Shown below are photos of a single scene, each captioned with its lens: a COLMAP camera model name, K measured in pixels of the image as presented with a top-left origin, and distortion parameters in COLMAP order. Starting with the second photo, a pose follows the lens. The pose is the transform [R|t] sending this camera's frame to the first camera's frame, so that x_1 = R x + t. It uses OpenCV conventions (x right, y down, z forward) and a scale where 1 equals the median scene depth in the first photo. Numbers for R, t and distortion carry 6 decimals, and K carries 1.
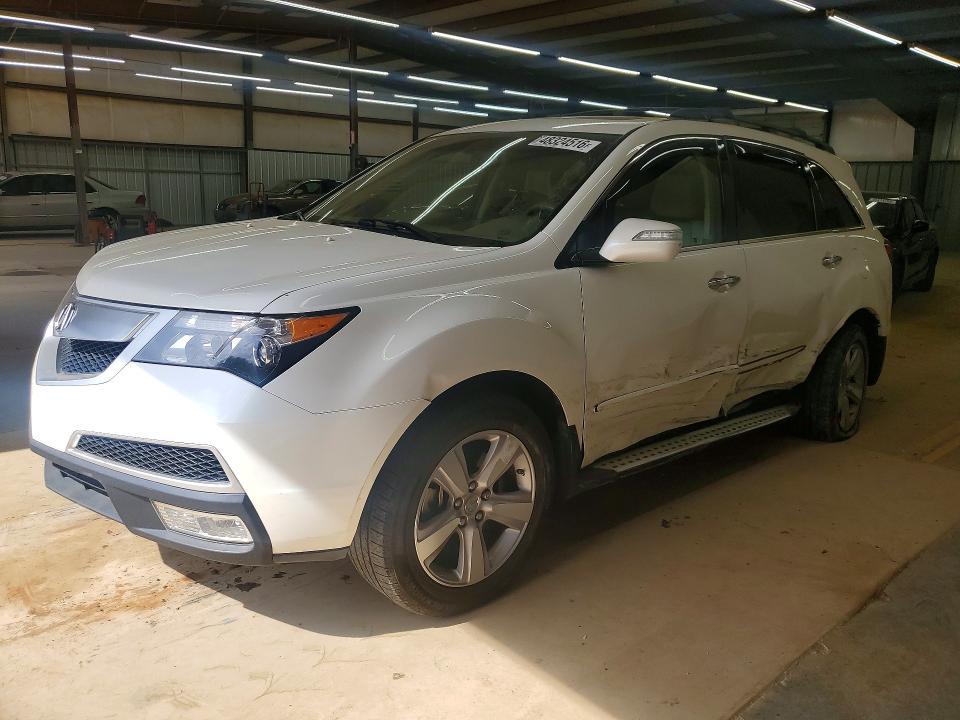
lens RADIAL K [[738.5, 0, 480.0], [0, 738.5, 360.0], [0, 0, 1]] dist [0.006666, 0.003045]
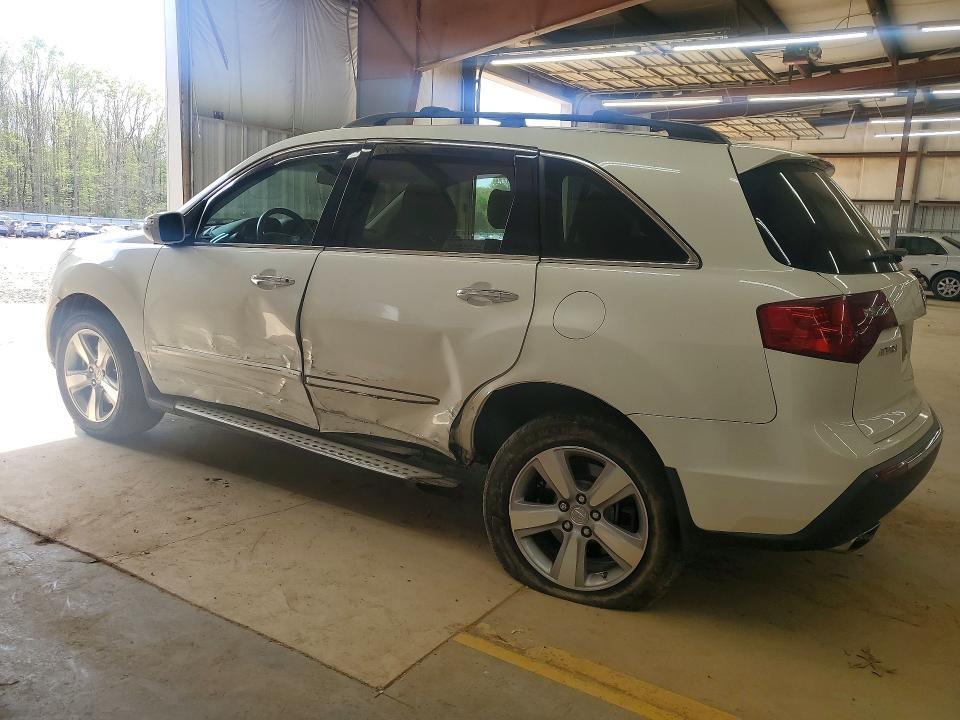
lens RADIAL K [[708.4, 0, 480.0], [0, 708.4, 360.0], [0, 0, 1]] dist [0.008830, 0.006528]
pose [[0.291661, 0.171069, -0.941100, 1.154086], [-0.253063, 0.962620, 0.096553, -0.141916], [0.922439, 0.209997, 0.324050, 0.822452]]
